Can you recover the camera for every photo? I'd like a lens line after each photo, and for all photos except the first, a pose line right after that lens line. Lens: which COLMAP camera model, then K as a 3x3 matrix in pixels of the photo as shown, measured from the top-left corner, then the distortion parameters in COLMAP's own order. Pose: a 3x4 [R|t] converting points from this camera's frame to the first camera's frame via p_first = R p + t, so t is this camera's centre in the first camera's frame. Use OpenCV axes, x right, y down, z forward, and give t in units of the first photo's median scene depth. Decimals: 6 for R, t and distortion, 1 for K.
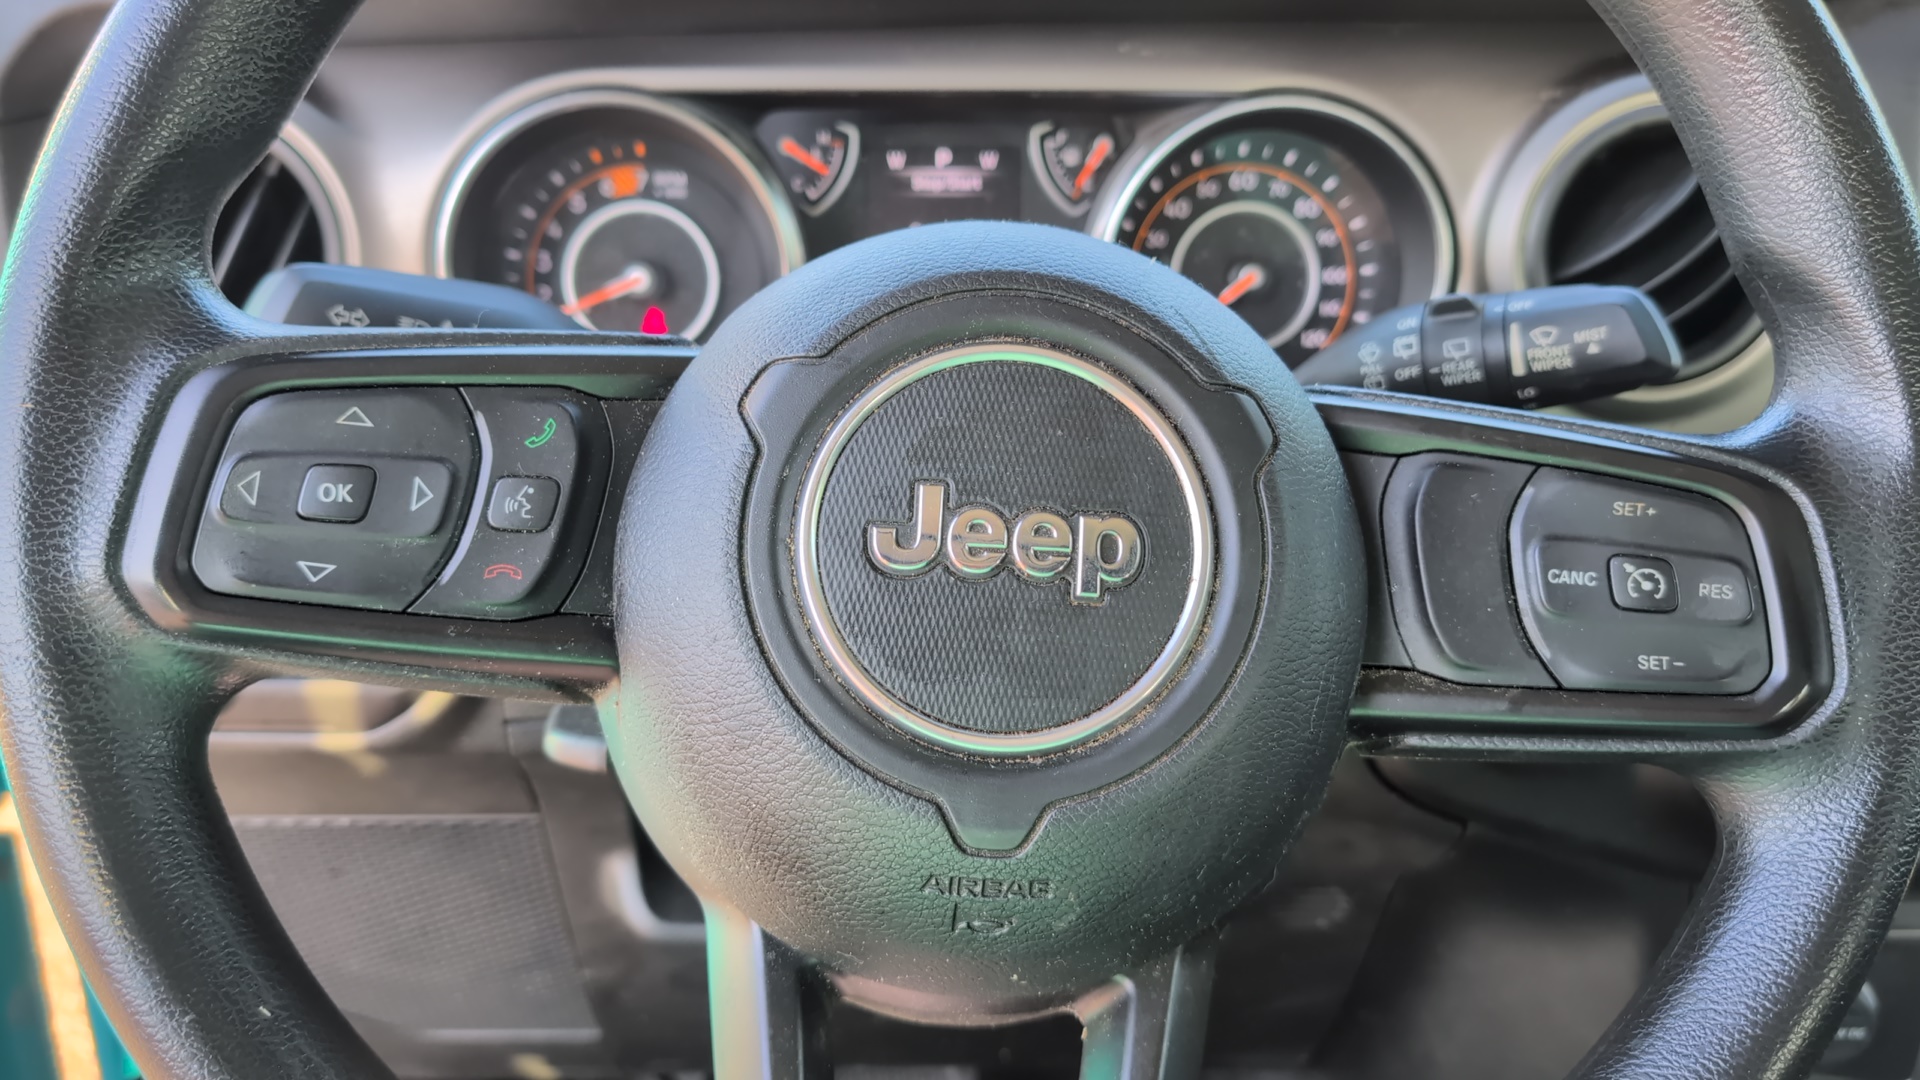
lens RADIAL K [[1624.3, 0, 947.0], [0, 1624.3, 532.9], [0, 0, 1]] dist [0.019714, -0.029431]
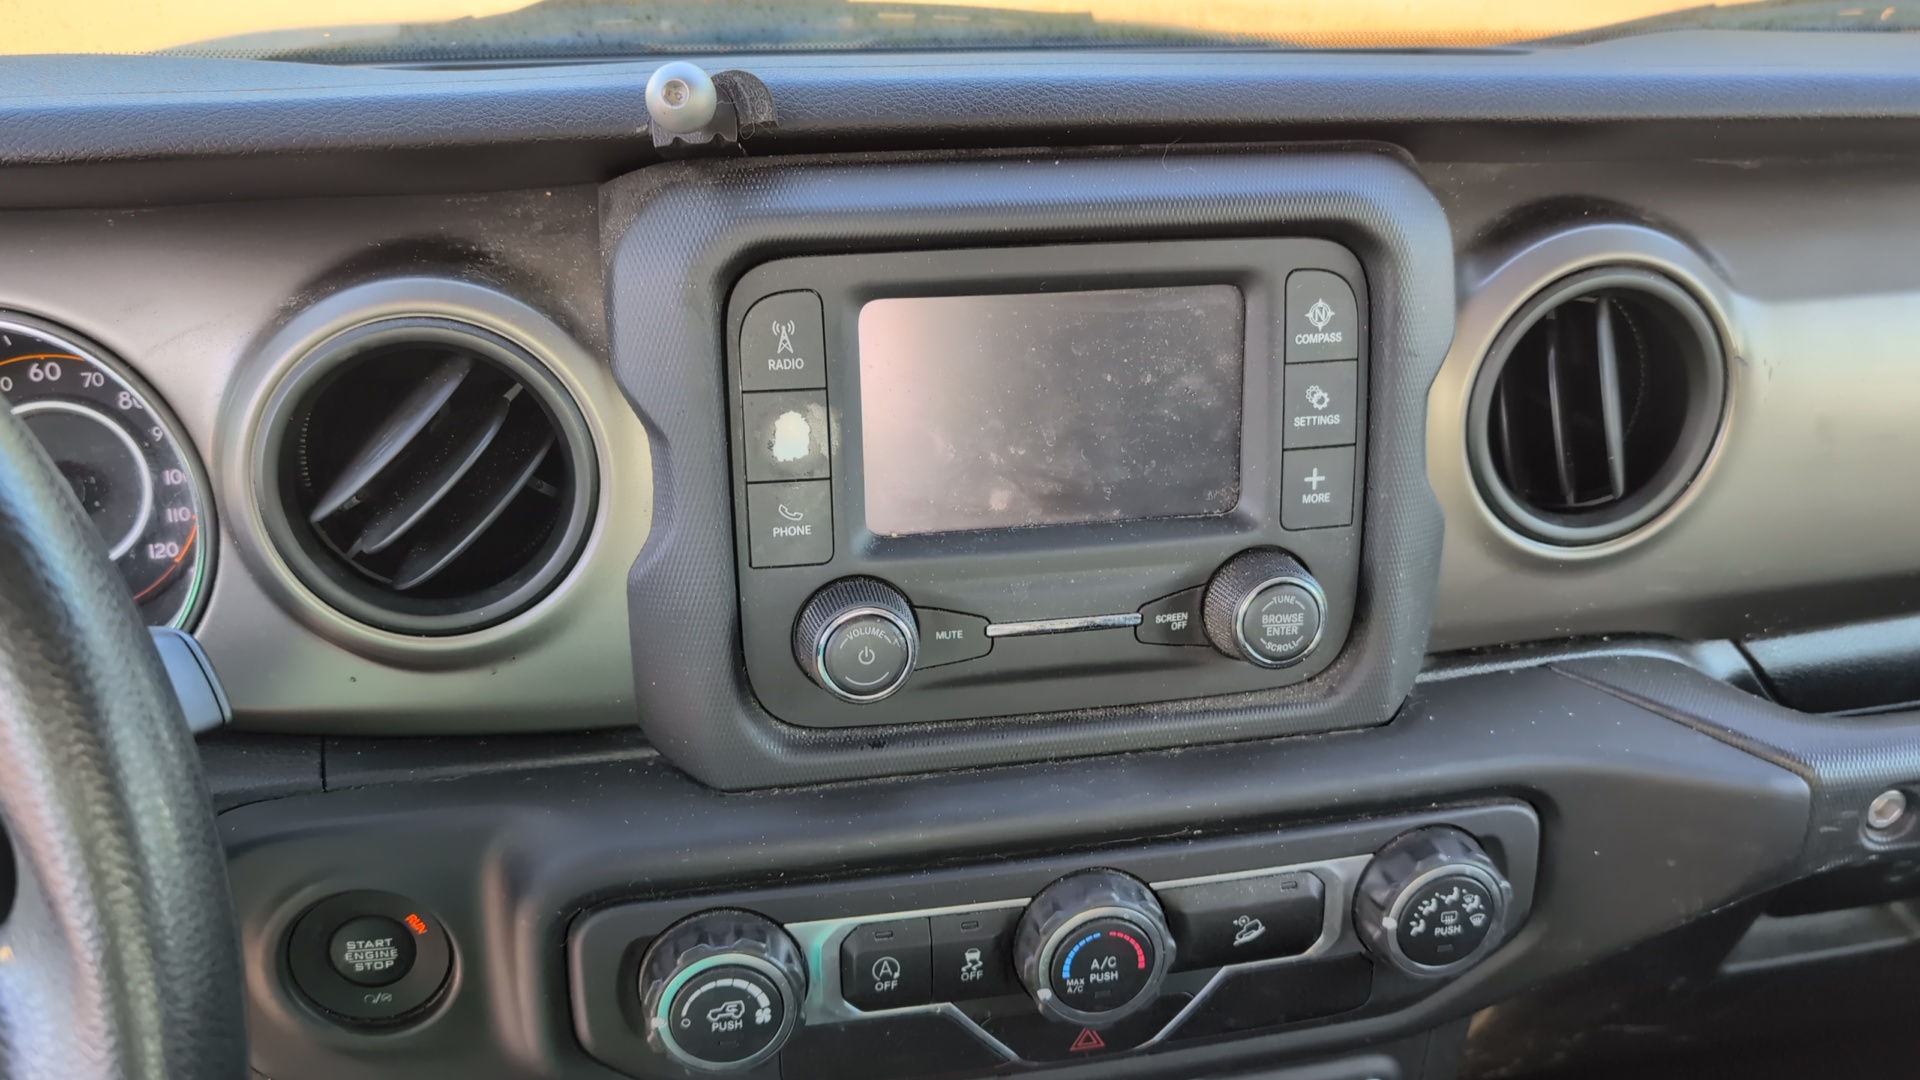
lens RADIAL K [[1624.3, 0, 966.8], [0, 1624.3, 520.7], [0, 0, 1]] dist [0.019714, -0.029431]
pose [[0.983649, -0.059959, 0.169823, 0.503070], [0.047294, 0.995857, 0.077667, -0.185122], [-0.173776, -0.068365, 0.982409, 0.093281]]
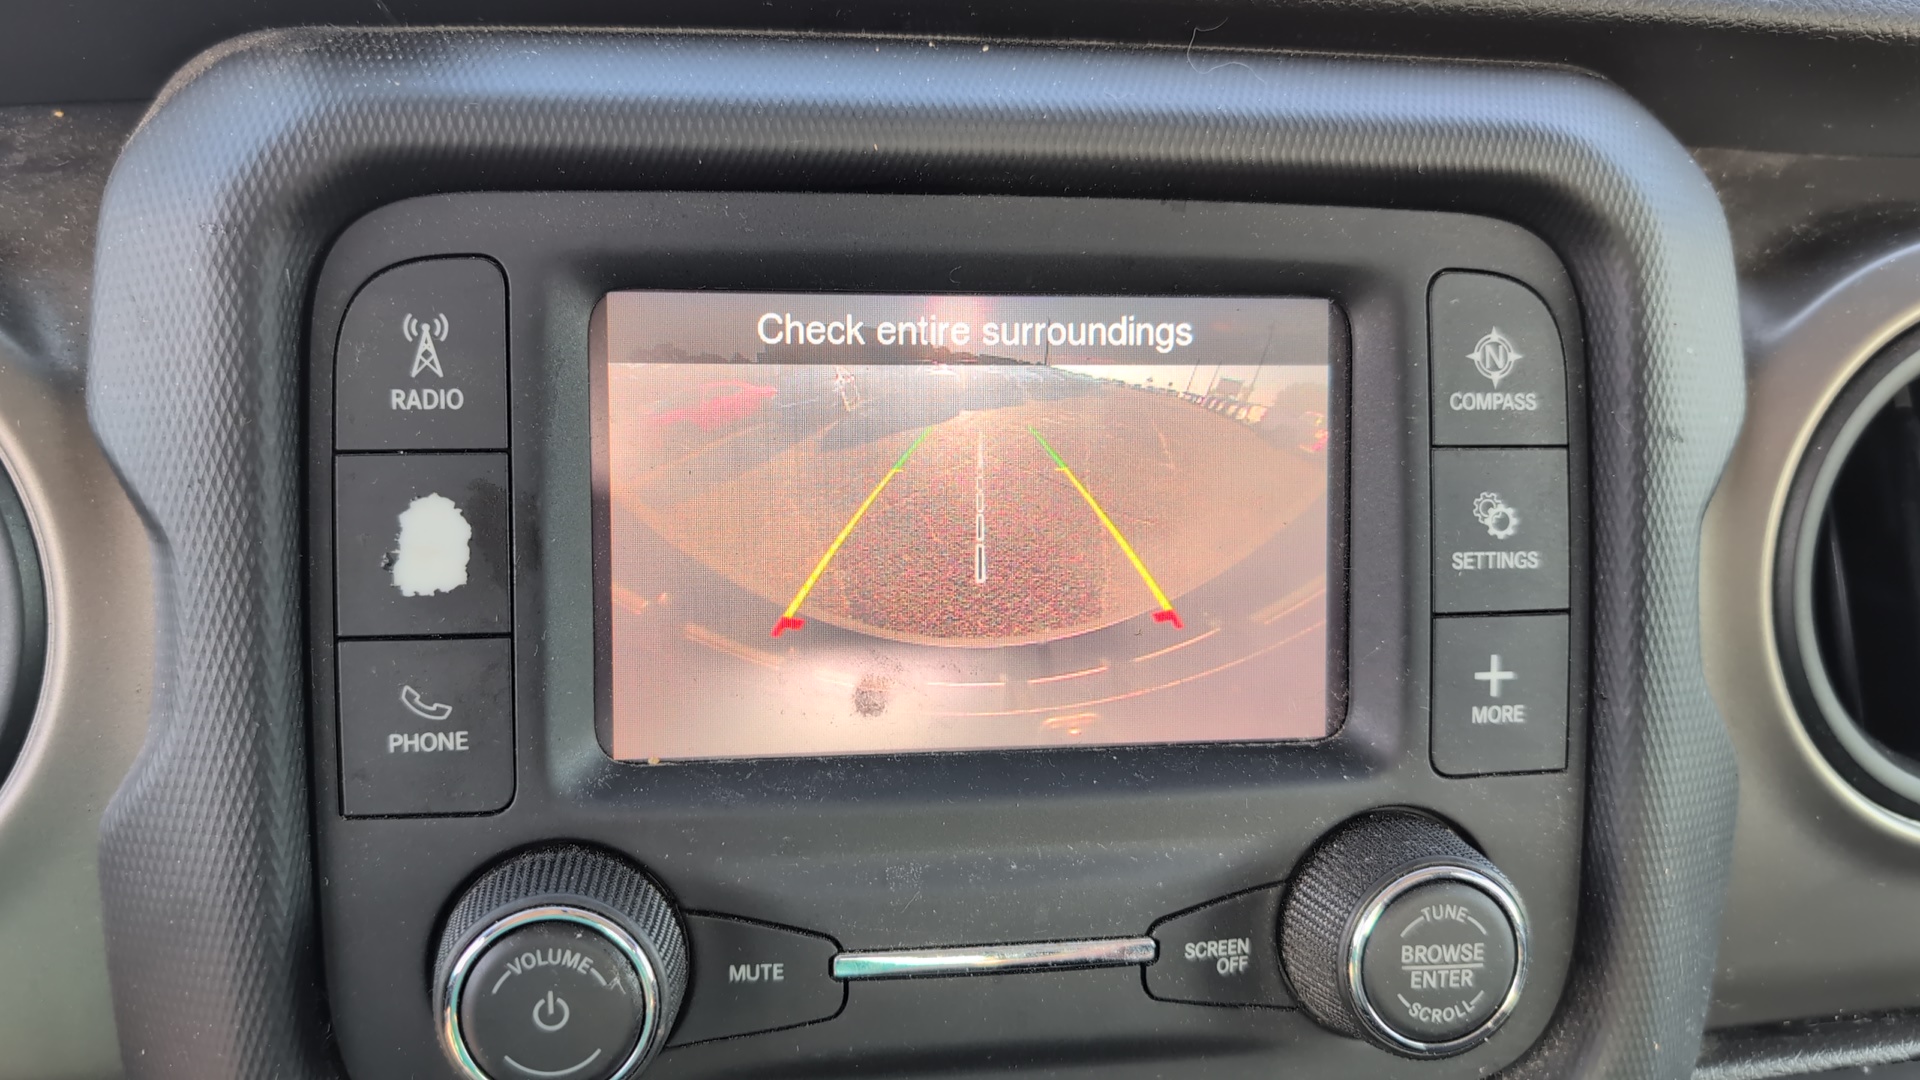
lens RADIAL K [[1624.3, 0, 1003.2], [0, 1624.3, 514.3], [0, 0, 1]] dist [0.019714, -0.029431]
pose [[0.988351, -0.009057, 0.151922, 0.628204], [0.028570, 0.991523, -0.126754, -0.124709], [-0.149486, 0.129618, 0.980231, 0.475000]]
